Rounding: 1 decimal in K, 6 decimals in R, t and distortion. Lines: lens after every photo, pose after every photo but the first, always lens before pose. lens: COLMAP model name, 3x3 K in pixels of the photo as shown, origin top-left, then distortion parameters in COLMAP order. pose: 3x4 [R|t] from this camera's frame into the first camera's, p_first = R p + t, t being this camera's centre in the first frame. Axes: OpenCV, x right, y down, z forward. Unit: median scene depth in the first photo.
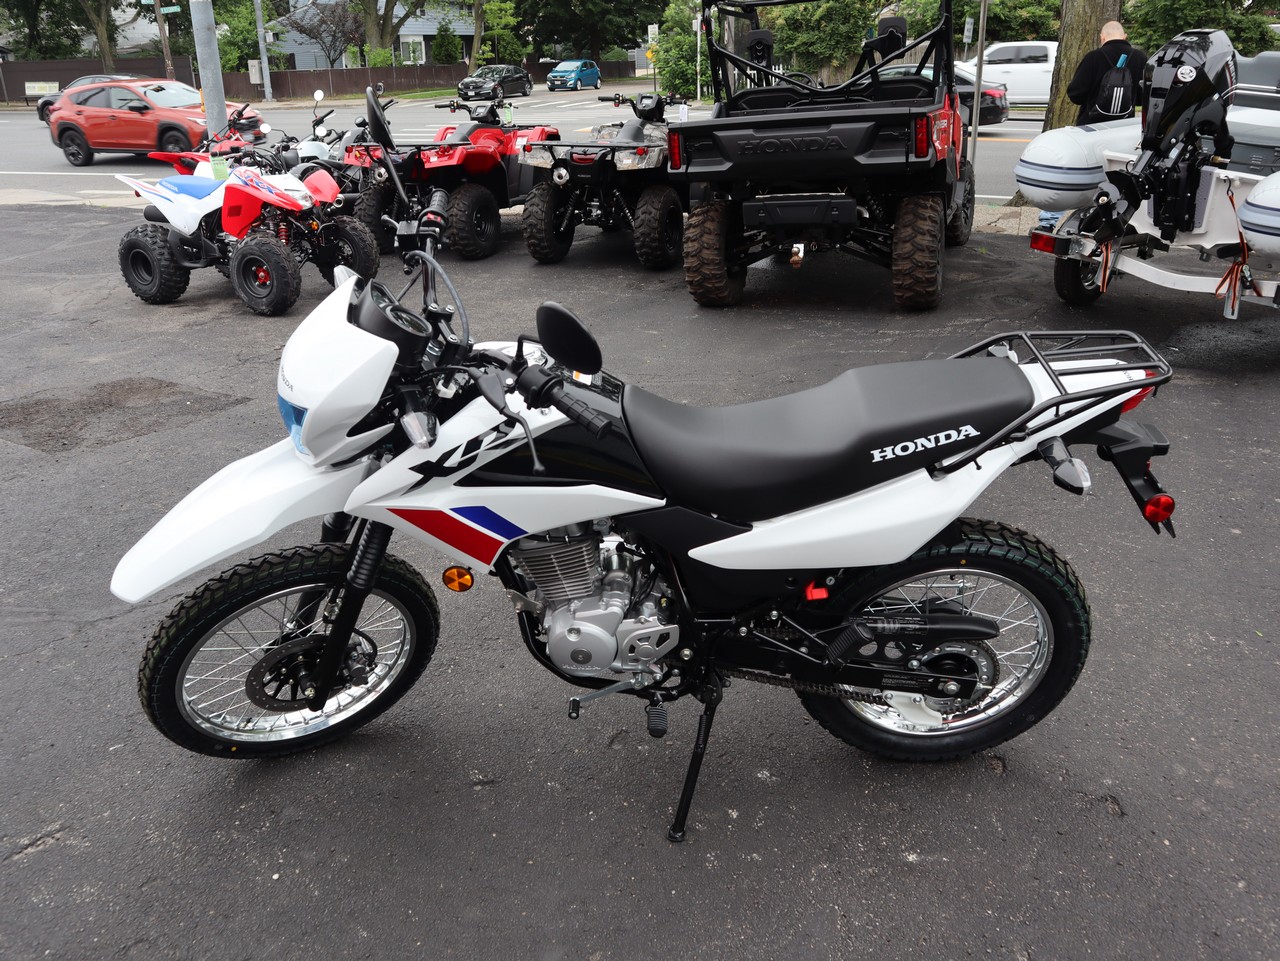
lens RADIAL K [[1026.1, 0, 629.1], [0, 1026.1, 475.8], [0, 0, 1]] dist [-0.112959, 0.075941]
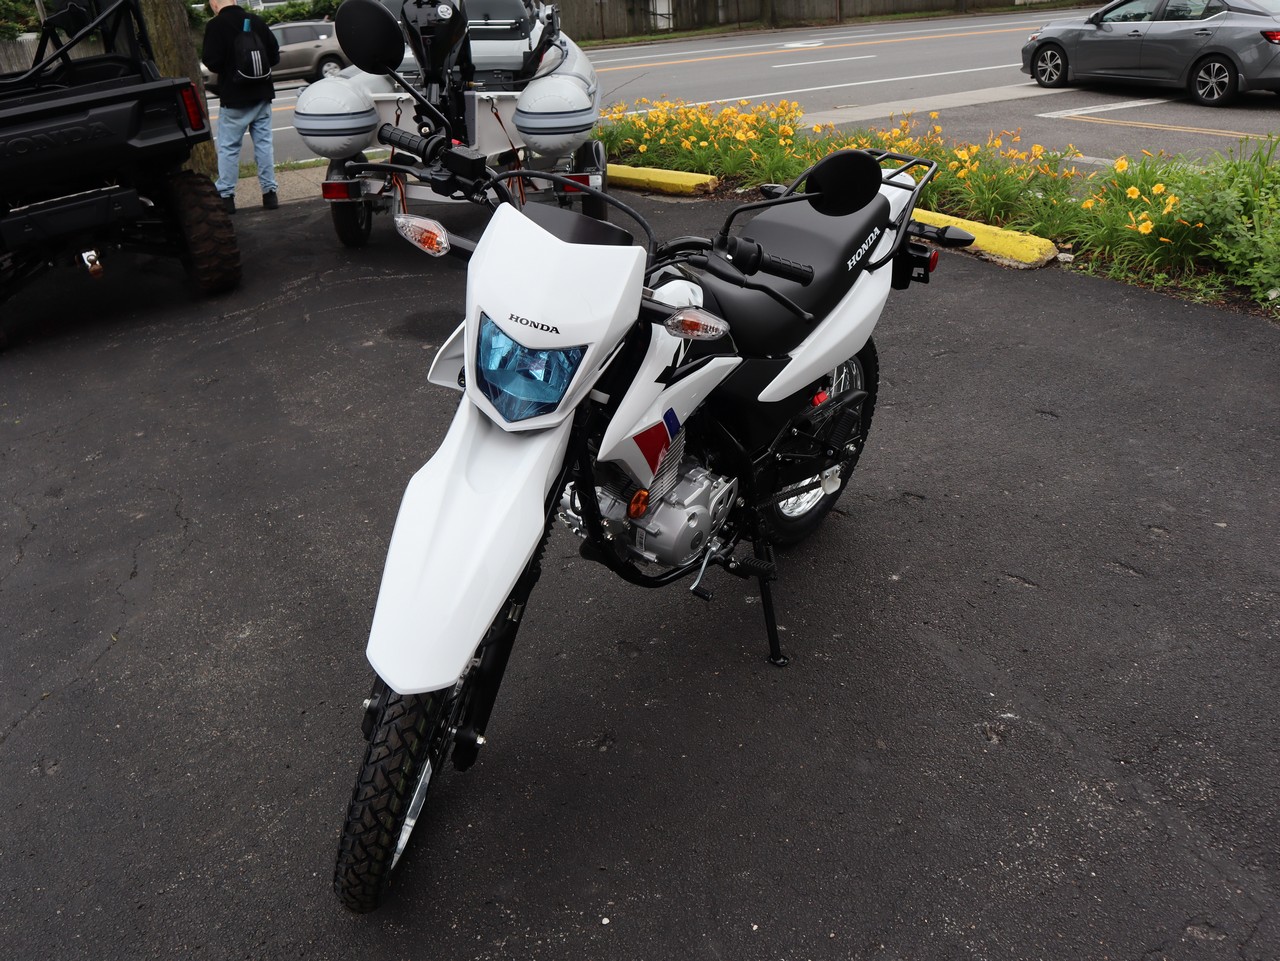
lens RADIAL K [[1044.0, 0, 636.1], [0, 1044.0, 488.7], [0, 0, 1]] dist [-0.121671, 0.077455]
pose [[0.563587, -0.376087, 0.735478, -0.358980], [0.367646, 0.911505, 0.184376, -0.037808], [-0.739734, 0.166483, 0.651980, 0.153522]]
